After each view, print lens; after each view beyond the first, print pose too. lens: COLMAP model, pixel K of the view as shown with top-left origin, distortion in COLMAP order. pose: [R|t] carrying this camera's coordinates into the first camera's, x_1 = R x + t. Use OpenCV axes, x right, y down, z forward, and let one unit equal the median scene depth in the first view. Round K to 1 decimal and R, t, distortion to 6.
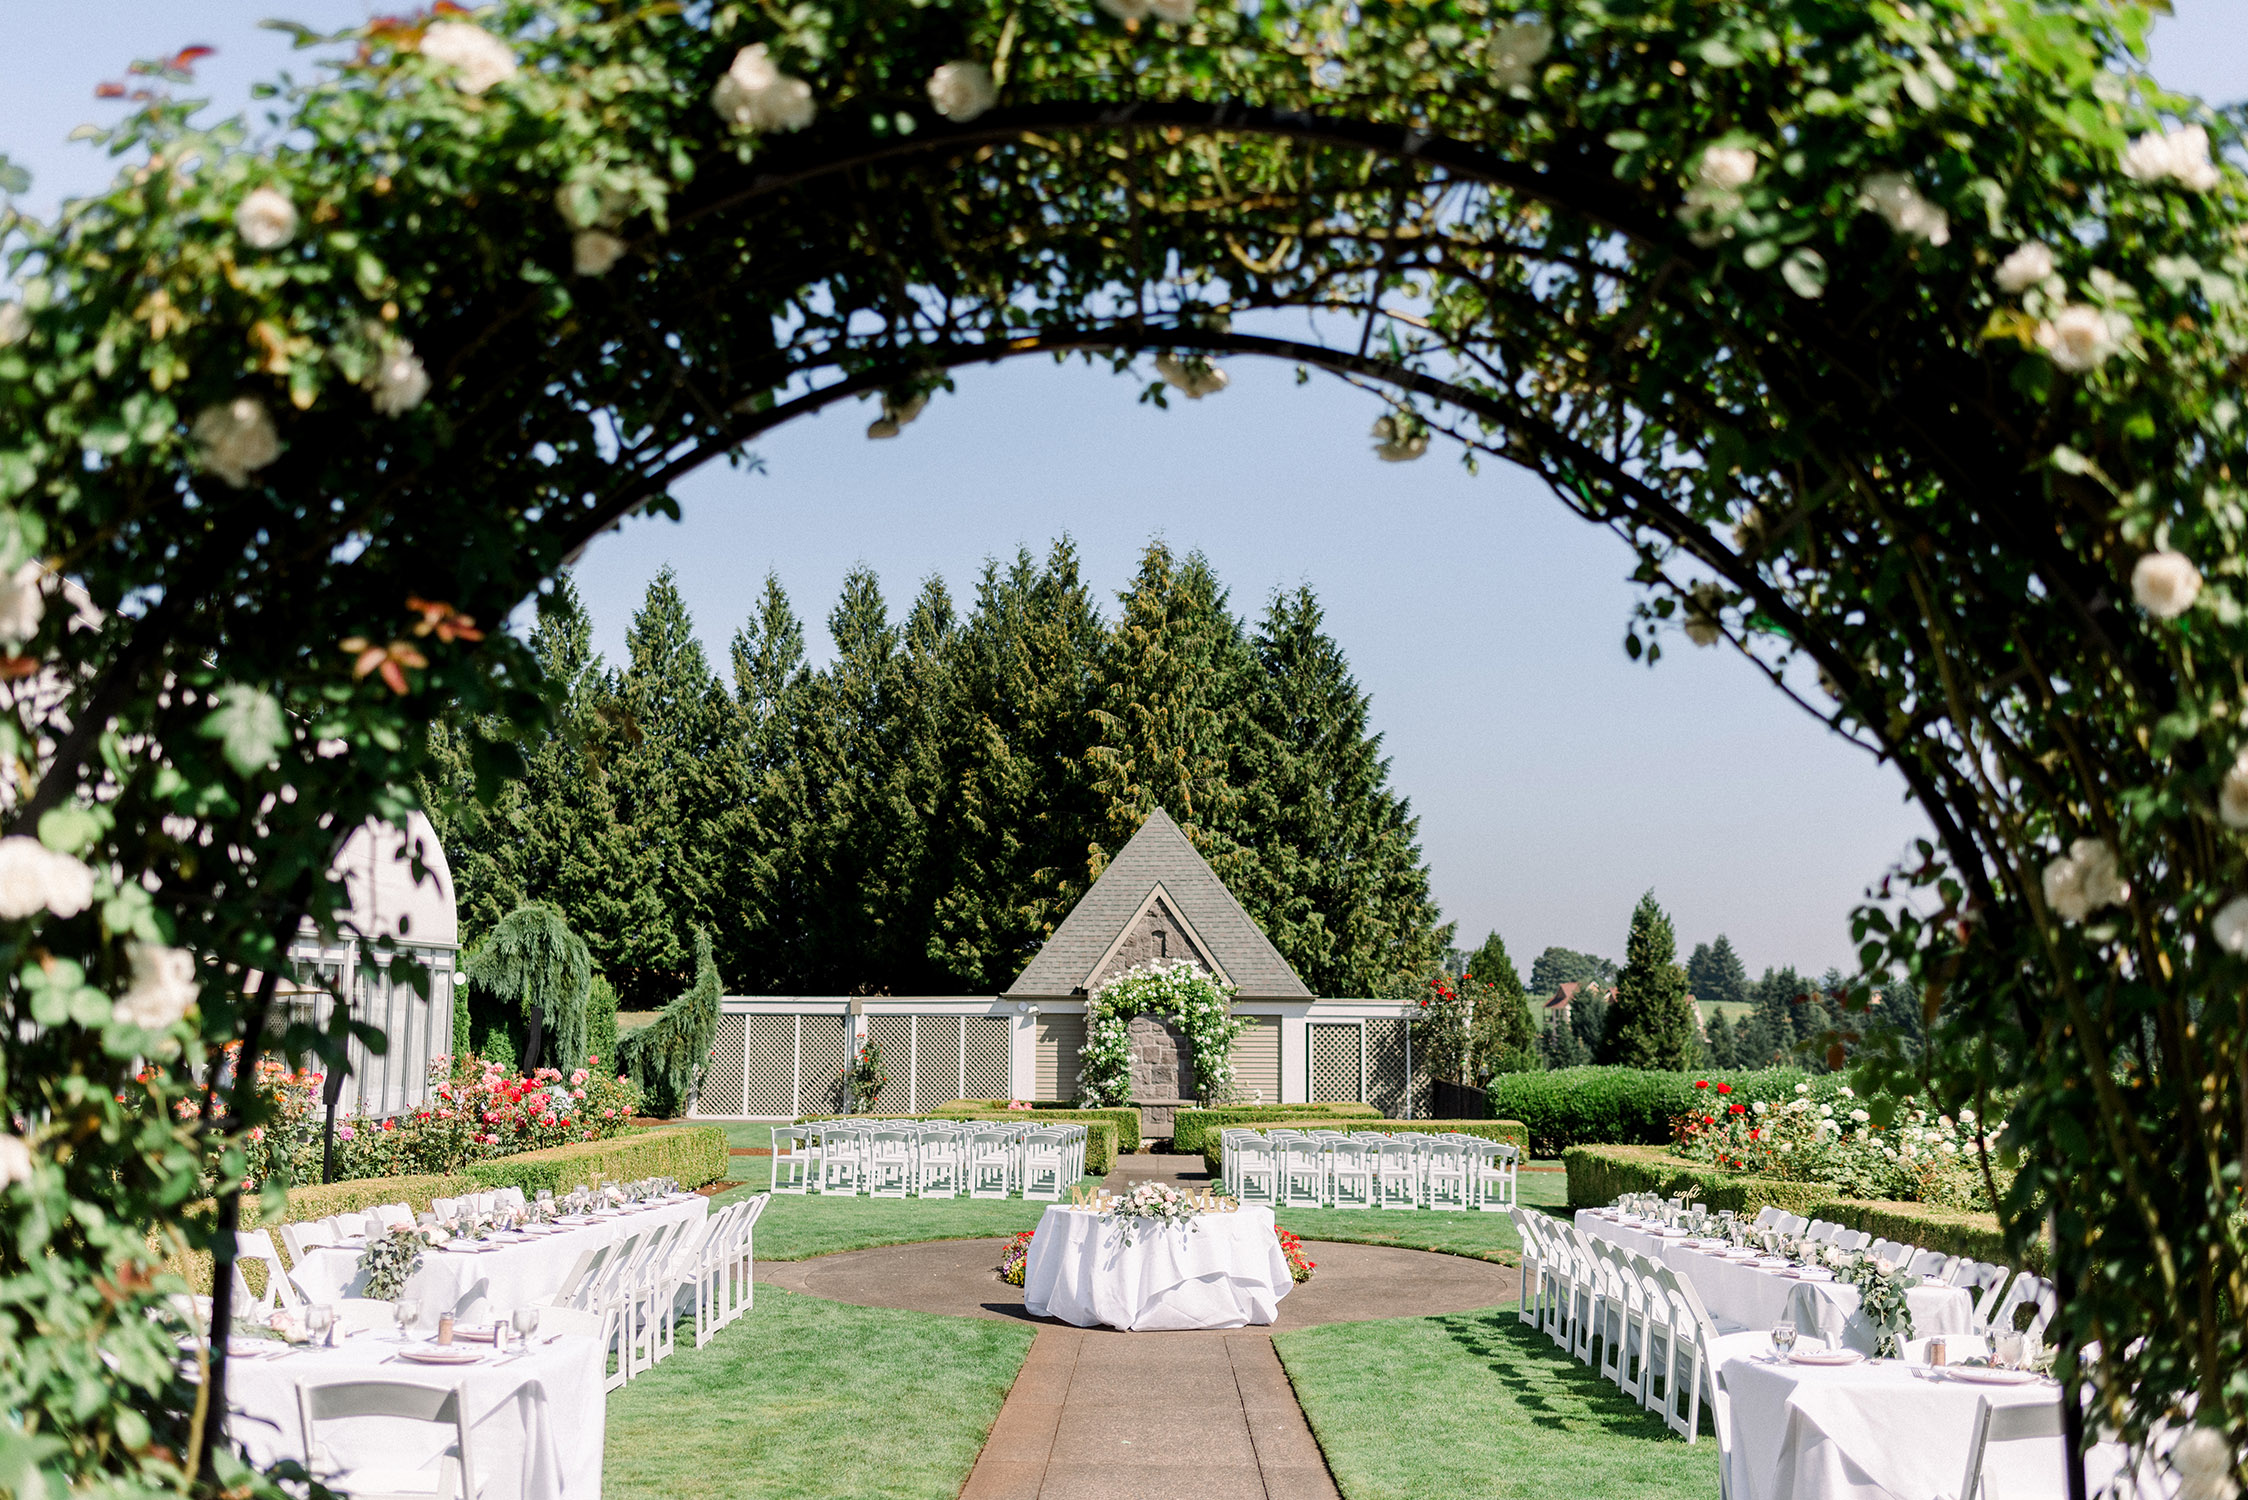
lens RADIAL K [[2240.6, 0, 1120.4], [0, 2240.6, 746.8], [0, 0, 1]] dist [0.020785, 0.000000]
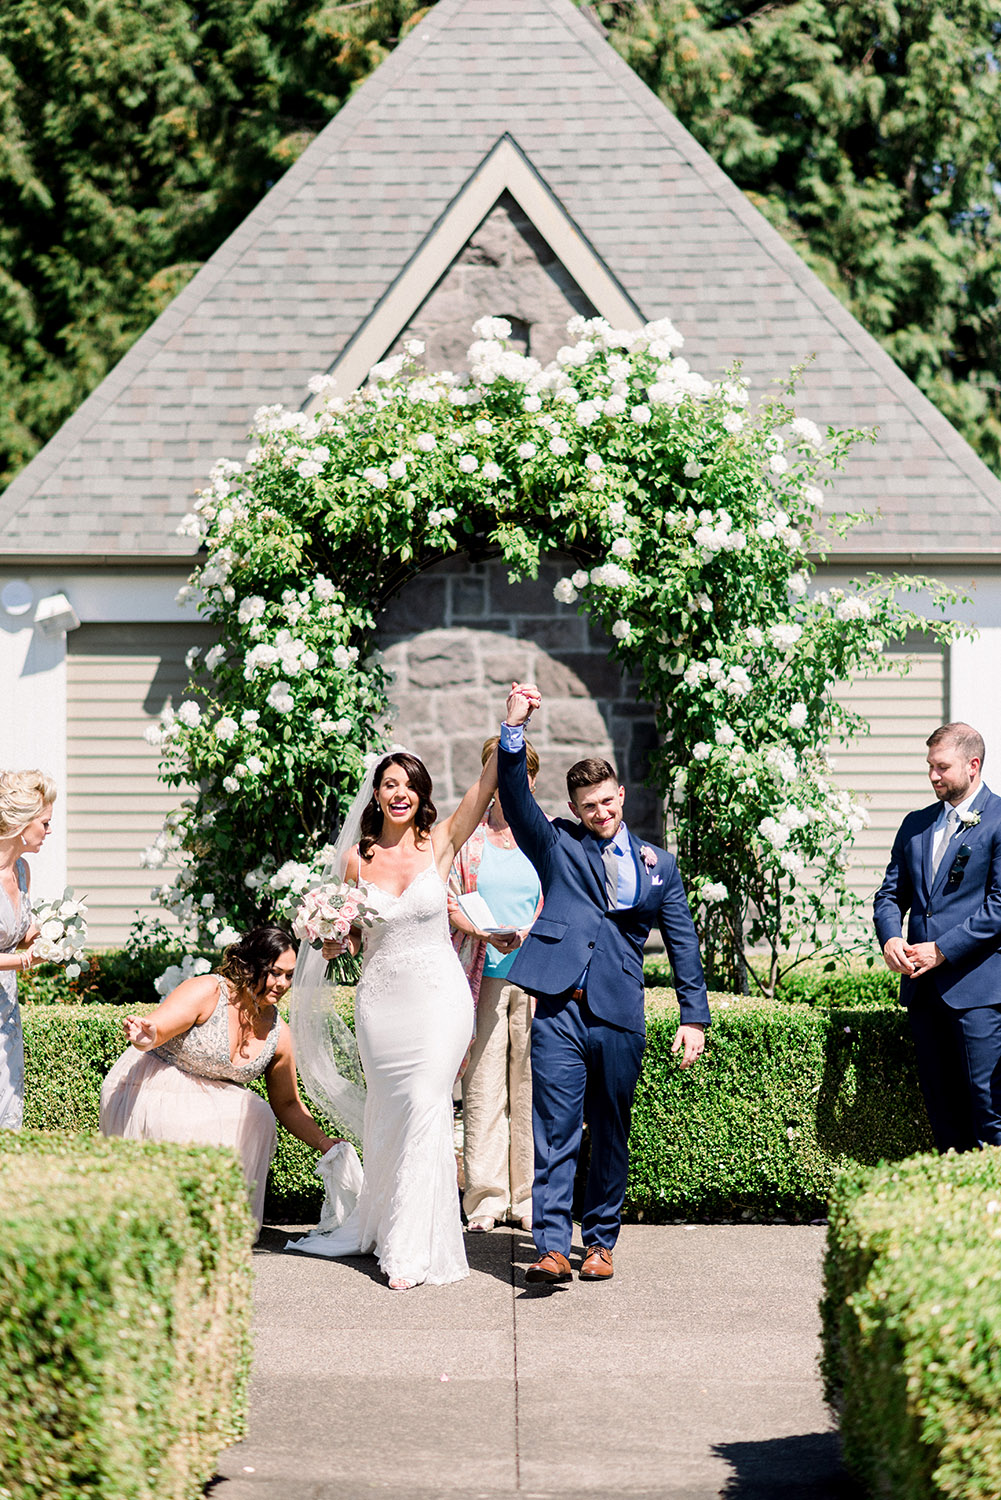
lens RADIAL K [[3751.1, 0, 508.1], [0, 3751.1, 746.7], [0, 0, 1]] dist [0.020545, 0.000000]
pose [[0.999800, -0.007675, 0.018444, 0.008351], [0.005413, 0.992794, 0.119708, 0.079061], [-0.019229, -0.119585, 0.992638, 0.538547]]
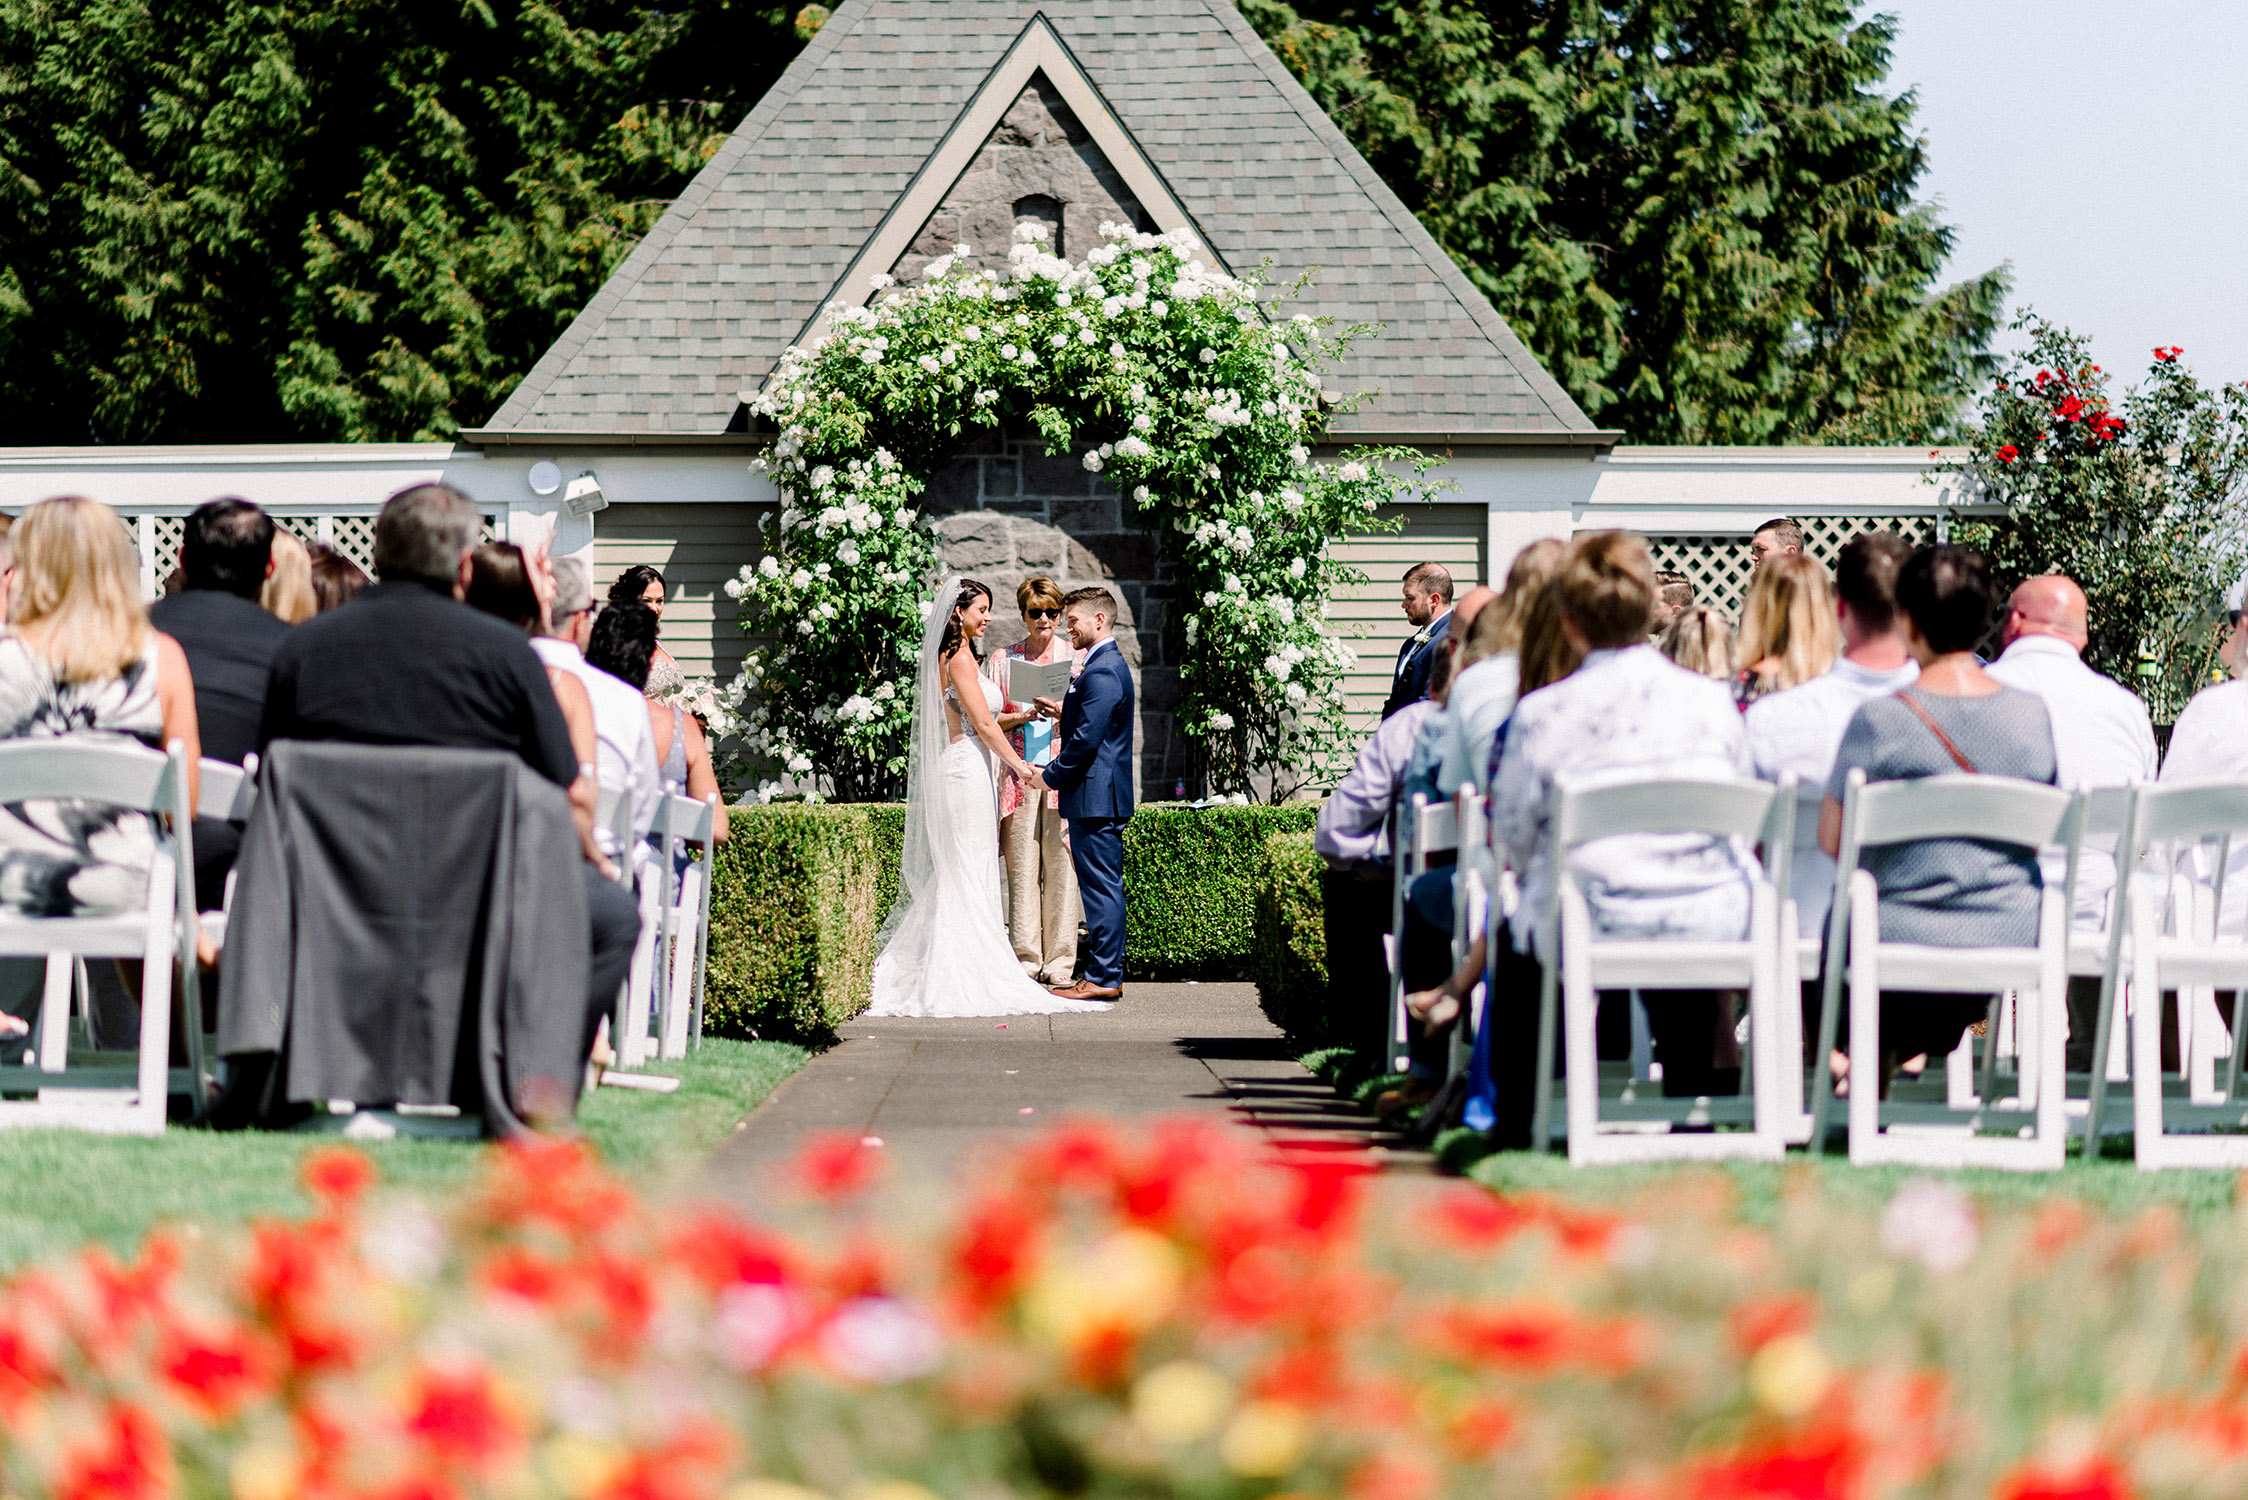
lens RADIAL K [[5621.7, 0, 1109.1], [0, 5621.7, 753.4], [0, 0, 1]] dist [0.020545, 0.000000]
pose [[0.999467, -0.008836, 0.031442, 0.003385], [0.004924, 0.992471, 0.122380, 0.065449], [-0.032287, -0.122160, 0.991985, 0.312561]]
